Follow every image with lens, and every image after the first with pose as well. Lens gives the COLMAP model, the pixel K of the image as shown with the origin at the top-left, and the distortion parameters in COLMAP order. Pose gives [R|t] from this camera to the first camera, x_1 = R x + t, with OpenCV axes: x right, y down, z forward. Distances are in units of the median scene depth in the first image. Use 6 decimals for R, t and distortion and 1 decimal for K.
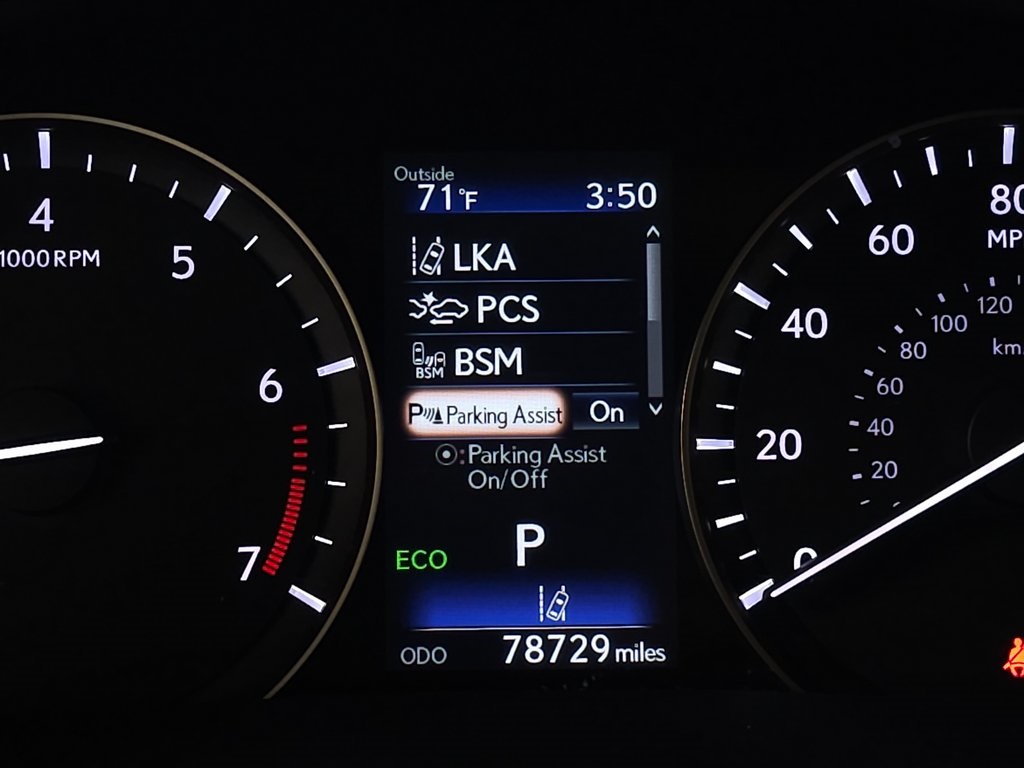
lens RADIAL K [[693.2, 0, 507.8], [0, 693.2, 425.7], [0, 0, 1]] dist [0.048188, -0.049775]
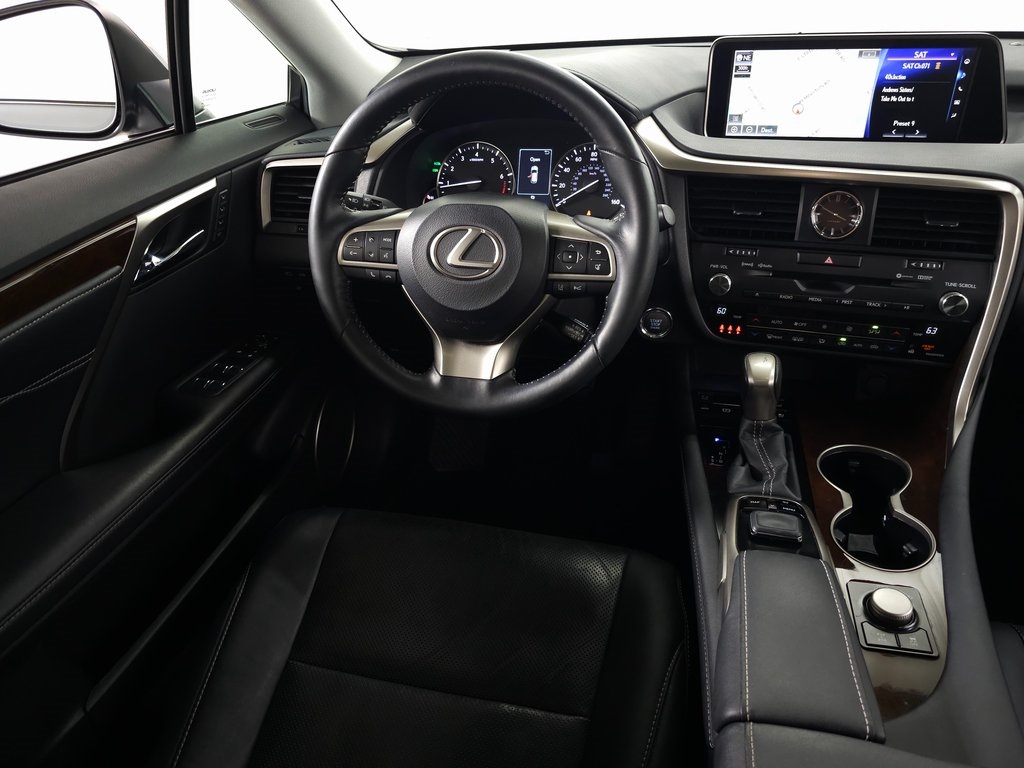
lens RADIAL K [[693.2, 0, 511.5], [0, 693.2, 384.8], [0, 0, 1]] dist [0.048188, -0.049775]
pose [[0.967000, 0.095195, -0.236322, 1.938487], [-0.067289, 0.990064, 0.123476, 1.352898], [0.245728, -0.103500, 0.963797, -7.125690]]
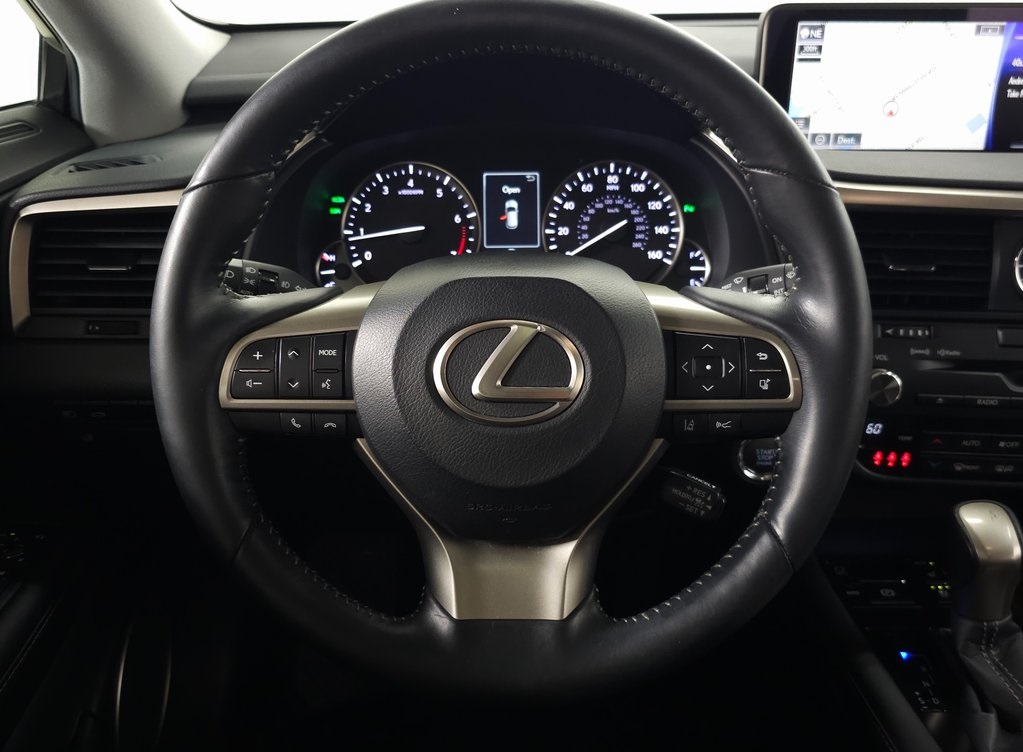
lens RADIAL K [[899.2, 0, 506.7], [0, 899.2, 373.2], [0, 0, 1]] dist [0.058384, -0.087621]
pose [[0.999777, 0.002577, -0.020941, 0.131217], [-0.002529, 0.999994, 0.002343, 0.991205], [0.020947, -0.002290, 0.999778, -5.199961]]
